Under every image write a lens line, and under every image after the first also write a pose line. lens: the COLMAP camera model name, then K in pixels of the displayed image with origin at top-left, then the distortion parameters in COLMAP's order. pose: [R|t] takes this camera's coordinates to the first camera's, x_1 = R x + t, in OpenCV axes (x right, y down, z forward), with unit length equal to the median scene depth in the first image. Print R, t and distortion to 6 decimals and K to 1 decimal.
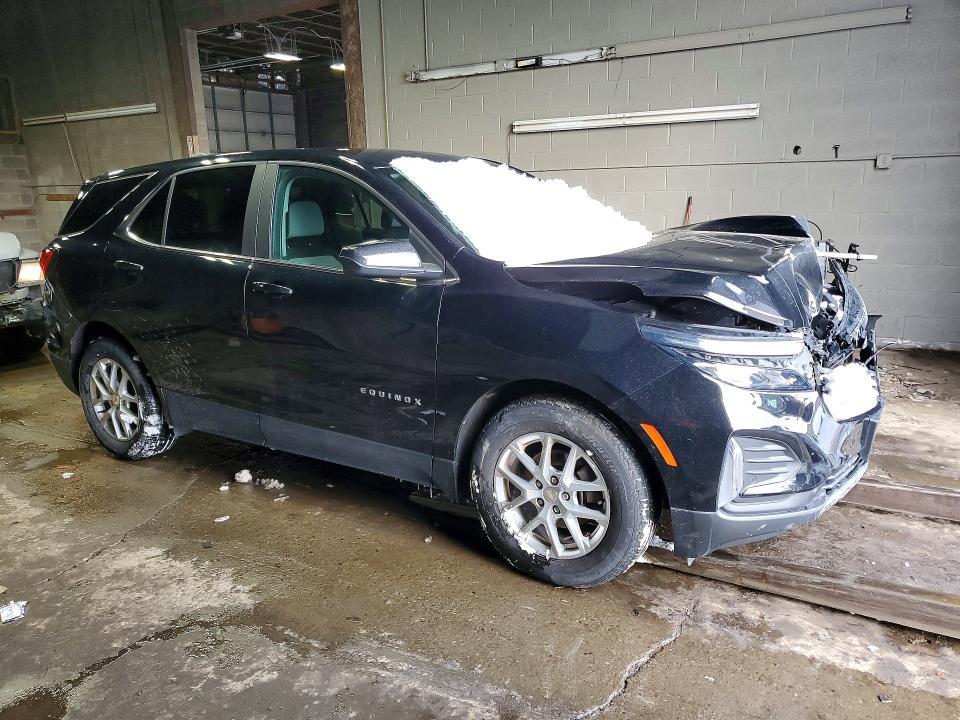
lens RADIAL K [[703.9, 0, 480.0], [0, 703.9, 360.0], [0, 0, 1]] dist [0.013184, 0.001264]
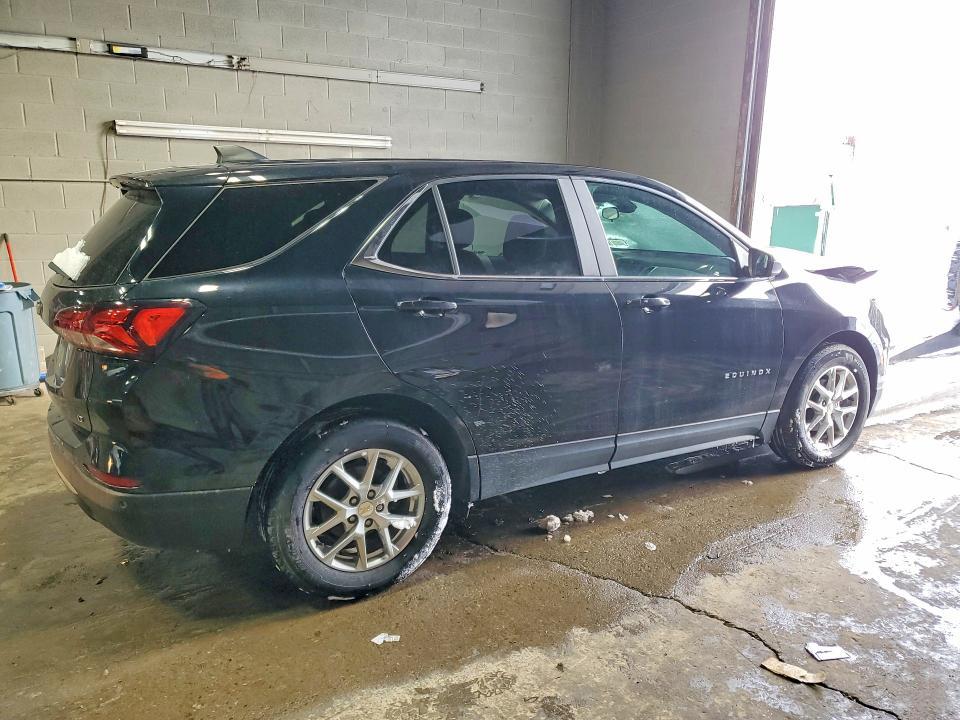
lens RADIAL K [[675.6, 0, 481.2], [0, 675.6, 375.5], [0, 0, 1]] dist [0.003537, 0.005104]
pose [[0.488125, -0.190632, 0.851701, -0.571583], [0.187721, 0.975947, 0.110855, -0.069014], [-0.852347, 0.105771, 0.512169, 0.328216]]
